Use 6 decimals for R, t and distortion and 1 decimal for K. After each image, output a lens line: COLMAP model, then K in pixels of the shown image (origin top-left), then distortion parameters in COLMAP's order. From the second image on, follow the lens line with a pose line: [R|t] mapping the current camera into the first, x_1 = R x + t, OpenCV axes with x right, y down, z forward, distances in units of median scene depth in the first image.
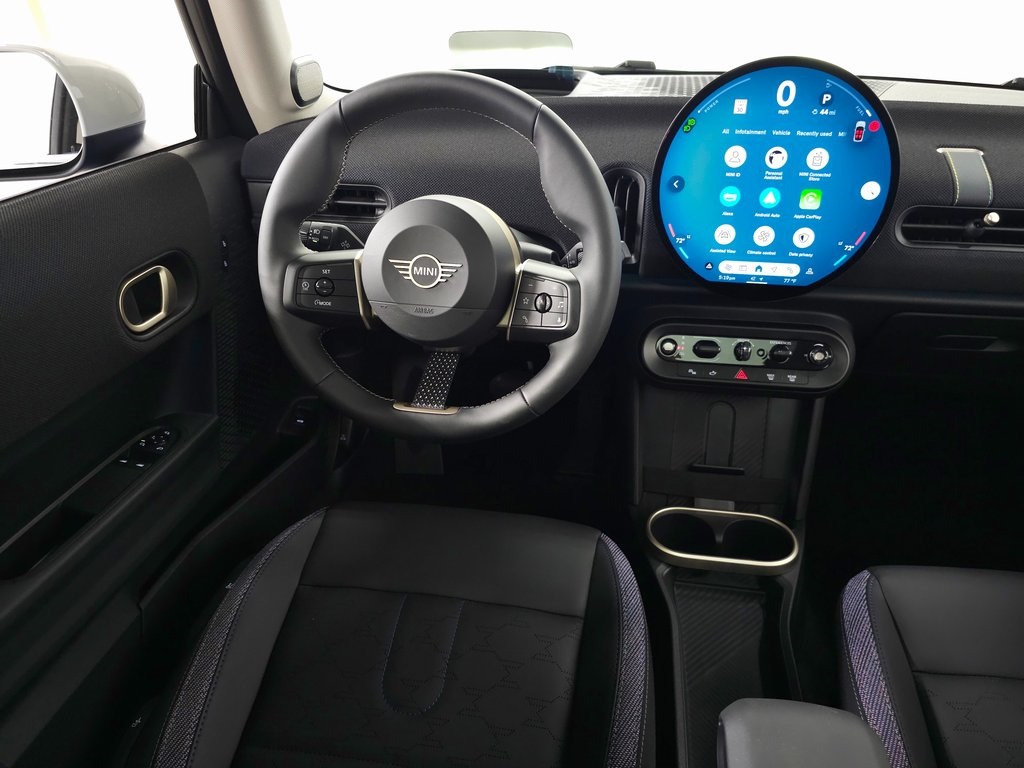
lens RADIAL K [[704.6, 0, 517.1], [0, 704.6, 384.2], [0, 0, 1]] dist [0.053228, -0.068953]
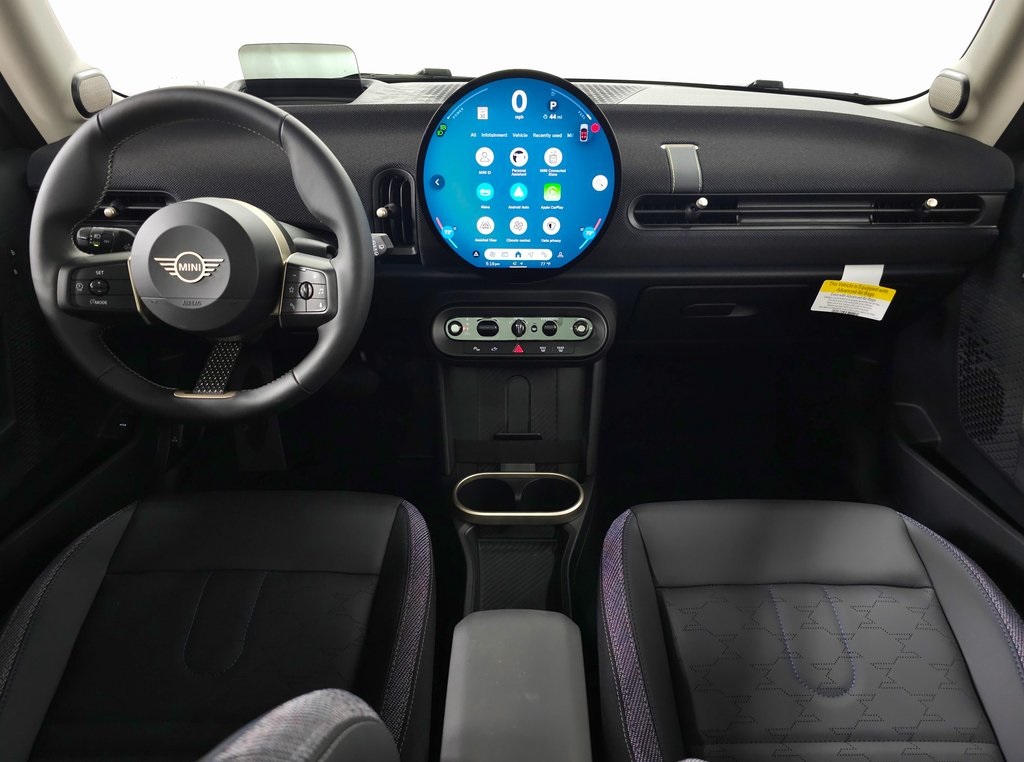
lens RADIAL K [[703.6, 0, 512.0], [0, 703.6, 381.0], [0, 0, 1]] dist [0.060341, -0.063073]
pose [[0.989518, -0.067259, 0.127794, 0.179957], [0.067925, 0.997690, -0.000855, 0.042973], [-0.127441, 0.009526, 0.991800, -0.130360]]
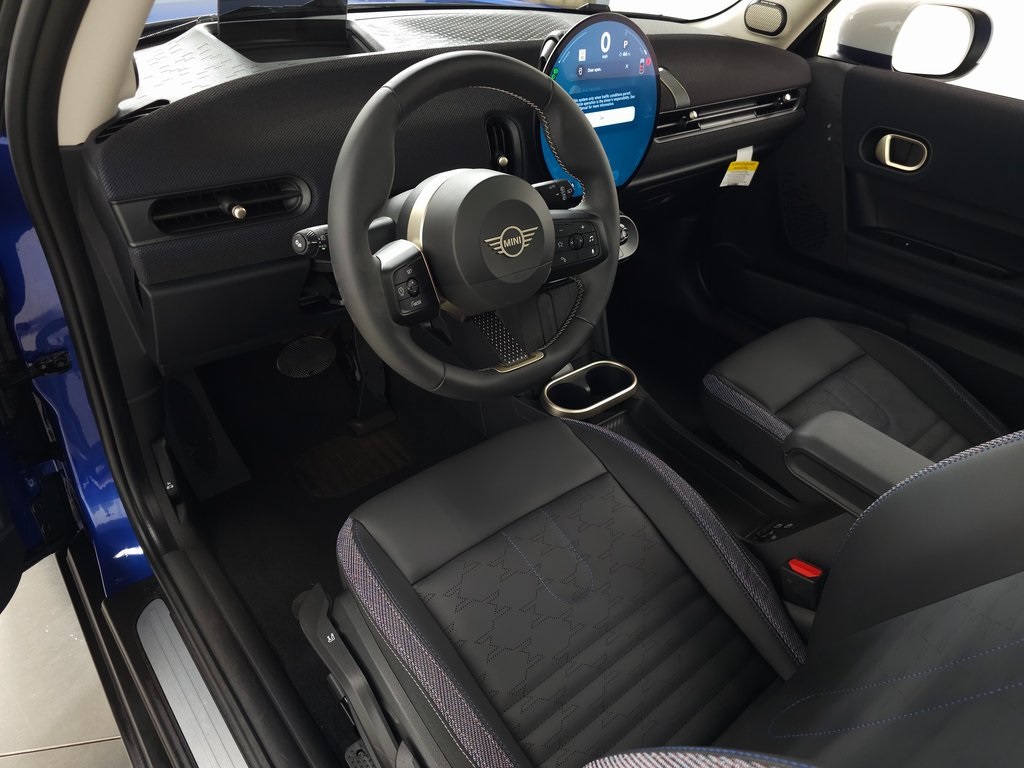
lens RADIAL K [[704.6, 0, 517.1], [0, 704.6, 384.2], [0, 0, 1]] dist [0.053228, -0.068953]
pose [[0.654621, -0.392023, 0.646366, -0.789027], [0.307328, 0.919193, 0.246240, -0.191940], [-0.690667, 0.037453, 0.722203, 0.178612]]
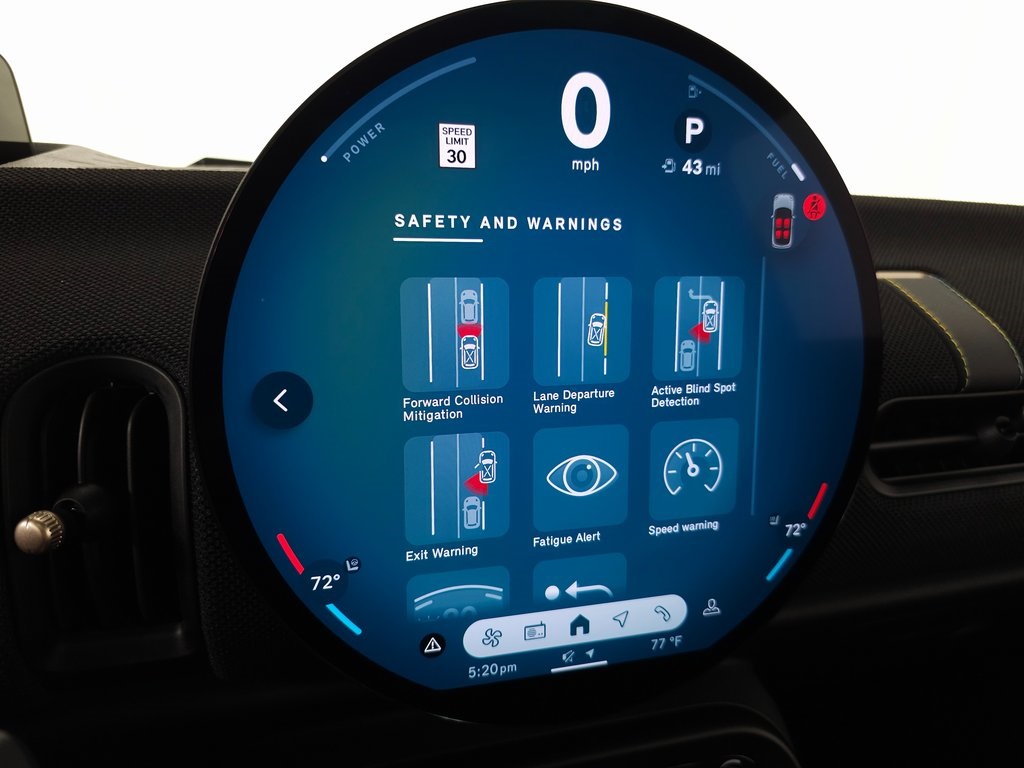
lens RADIAL K [[709.2, 0, 511.8], [0, 709.2, 363.5], [0, 0, 1]] dist [0.009701, -0.000684]
pose [[0.911117, -0.073741, 0.405496, 0.197984], [0.175749, 0.959442, -0.220417, -0.221864], [-0.372797, 0.272091, 0.887124, 0.721909]]
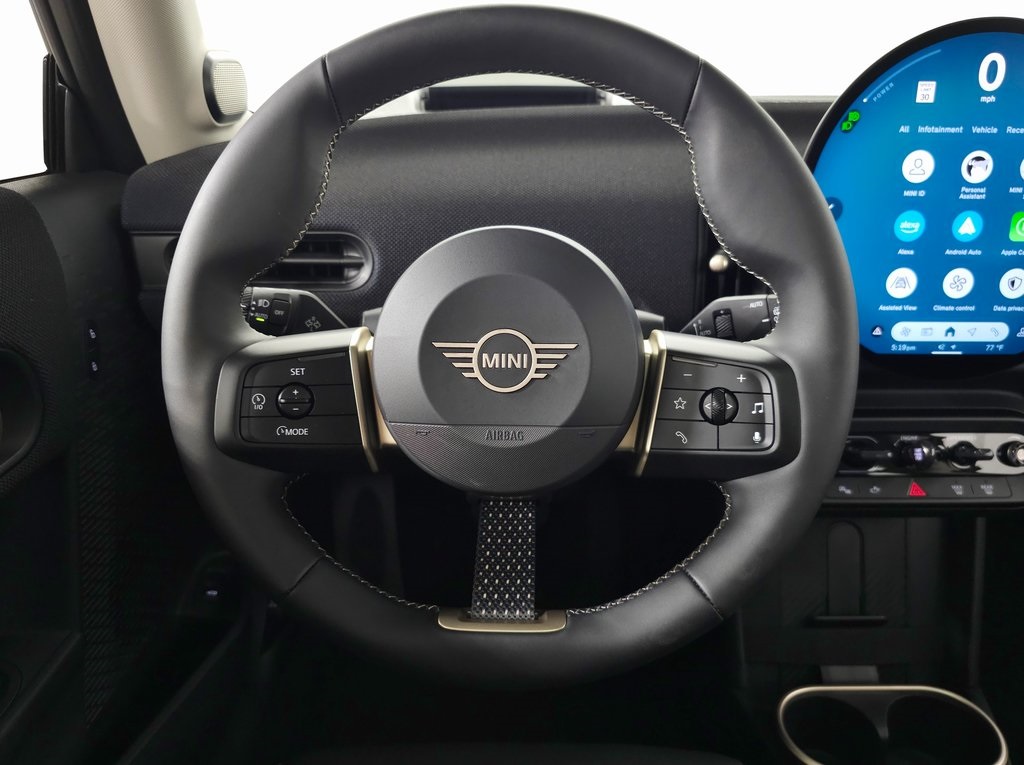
lens RADIAL K [[726.5, 0, 510.6], [0, 726.5, 374.3], [0, 0, 1]] dist [0.000316, -0.007202]
pose [[0.988989, -0.054435, 0.137614, -0.170710], [0.071857, 0.989554, -0.124977, -0.071111], [-0.129373, 0.133489, 0.982570, 0.407346]]
